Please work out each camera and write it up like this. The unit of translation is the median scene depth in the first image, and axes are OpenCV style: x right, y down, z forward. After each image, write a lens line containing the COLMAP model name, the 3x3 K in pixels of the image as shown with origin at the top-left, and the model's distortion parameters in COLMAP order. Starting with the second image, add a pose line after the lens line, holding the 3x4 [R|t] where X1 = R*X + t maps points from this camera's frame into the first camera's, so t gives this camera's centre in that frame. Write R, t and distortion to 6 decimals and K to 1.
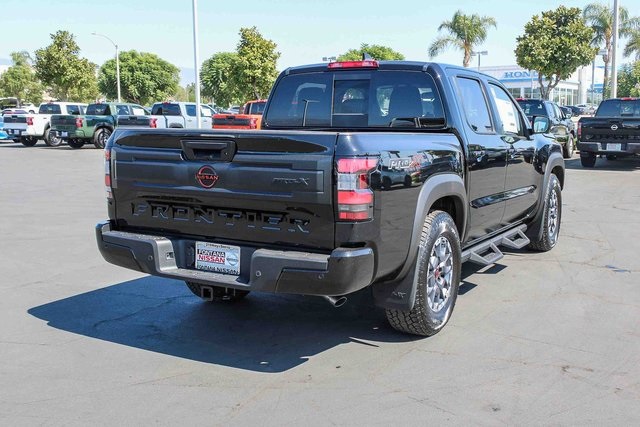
lens RADIAL K [[733.3, 0, 320.0], [0, 733.3, 213.5], [0, 0, 1]] dist [0.008781, 0.007452]
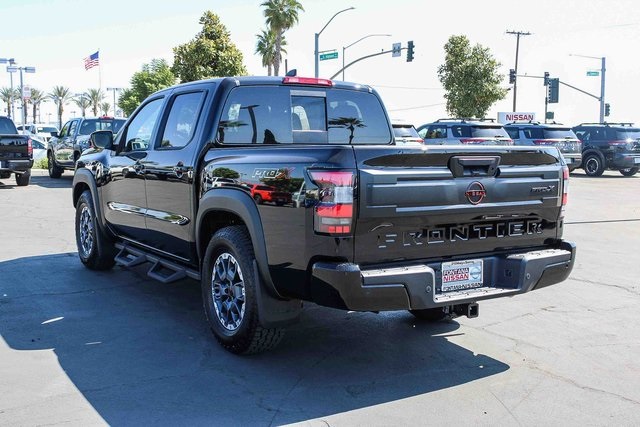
lens RADIAL K [[733.3, 0, 320.0], [0, 733.3, 213.5], [0, 0, 1]] dist [0.008781, 0.007452]
pose [[0.452527, -0.093583, 0.886827, -1.002540], [0.115192, 0.992281, 0.045932, -0.081560], [-0.884279, 0.081370, 0.459814, 0.647014]]
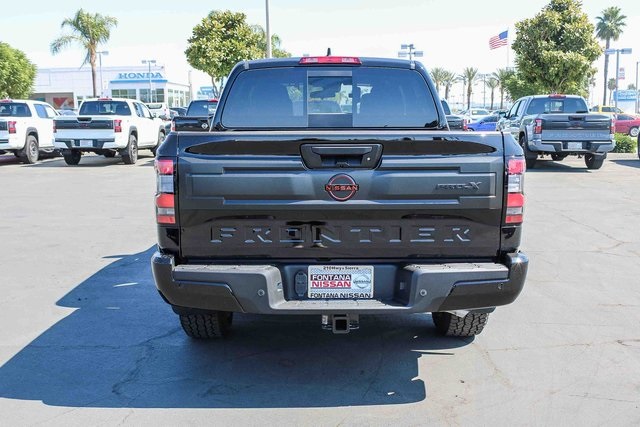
lens RADIAL K [[733.3, 0, 320.0], [0, 733.3, 213.5], [0, 0, 1]] dist [0.008781, 0.007452]
pose [[0.859045, -0.075481, 0.506304, -0.535279], [0.076523, 0.996891, 0.018783, -0.033438], [-0.506148, 0.022608, 0.862150, 0.251958]]
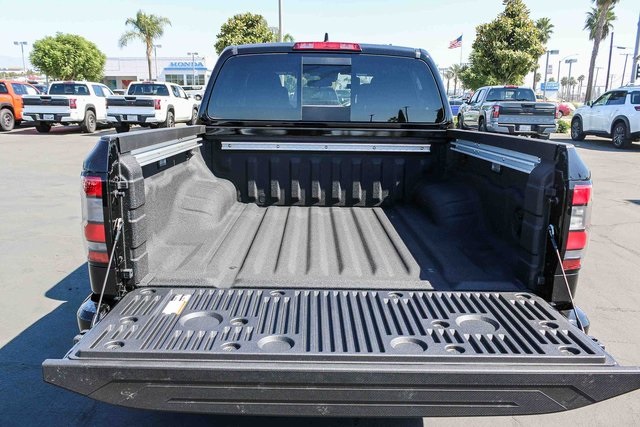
lens RADIAL K [[523.7, 0, 320.0], [0, 523.7, 213.5], [0, 0, 1]] dist [0.013403, -0.006245]
pose [[0.859651, -0.103099, 0.500371, -0.335963], [0.057927, 0.992780, 0.105037, -0.090697], [-0.507587, -0.061310, 0.859416, 0.567234]]
